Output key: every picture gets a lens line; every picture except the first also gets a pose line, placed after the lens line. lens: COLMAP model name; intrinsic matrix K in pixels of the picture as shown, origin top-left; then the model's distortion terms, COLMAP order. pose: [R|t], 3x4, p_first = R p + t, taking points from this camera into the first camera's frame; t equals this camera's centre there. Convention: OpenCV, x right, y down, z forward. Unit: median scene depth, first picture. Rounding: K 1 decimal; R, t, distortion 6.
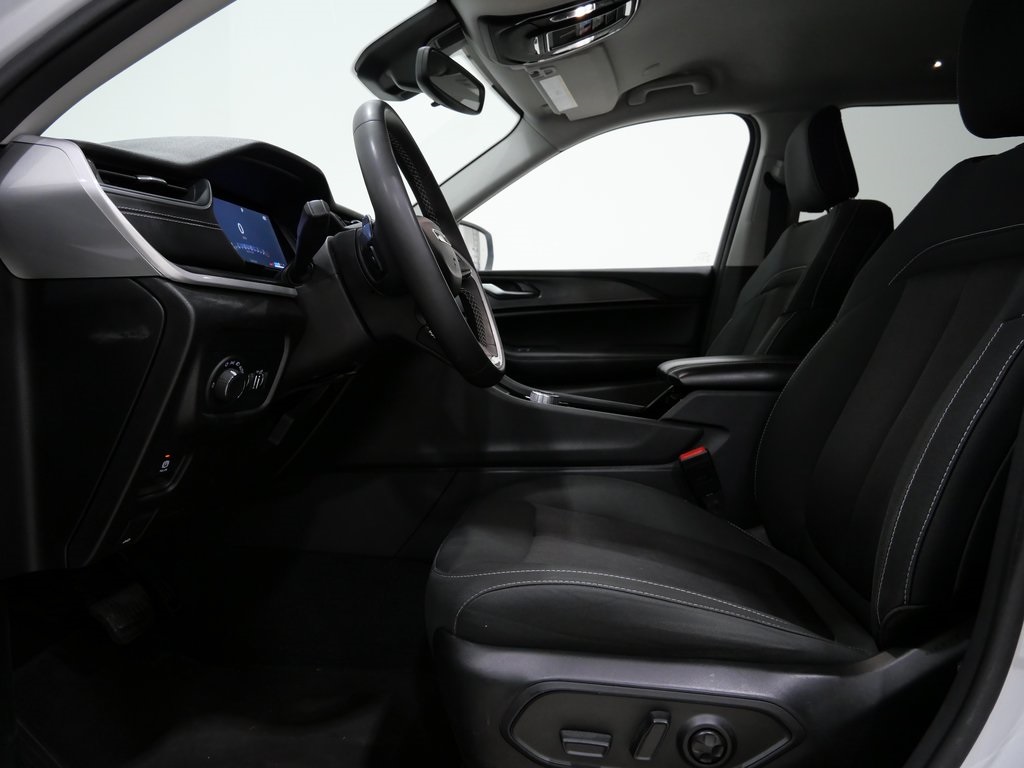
lens RADIAL K [[734.8, 0, 506.9], [0, 734.8, 382.7], [0, 0, 1]] dist [-0.018712, -0.007806]
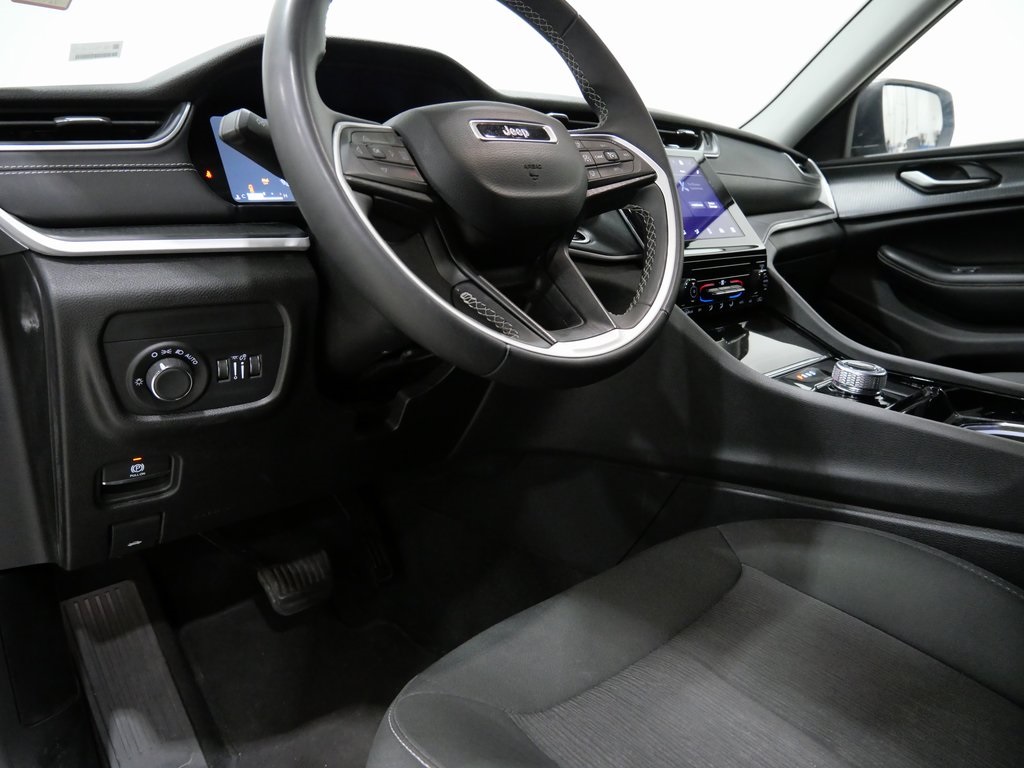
lens RADIAL K [[734.8, 0, 517.2], [0, 734.8, 380.9], [0, 0, 1]] dist [-0.018712, -0.007806]
pose [[0.761053, 0.081564, -0.643542, 0.244800], [0.005735, 0.991179, 0.132406, -0.059495], [0.648665, -0.104459, 0.753872, 0.410382]]
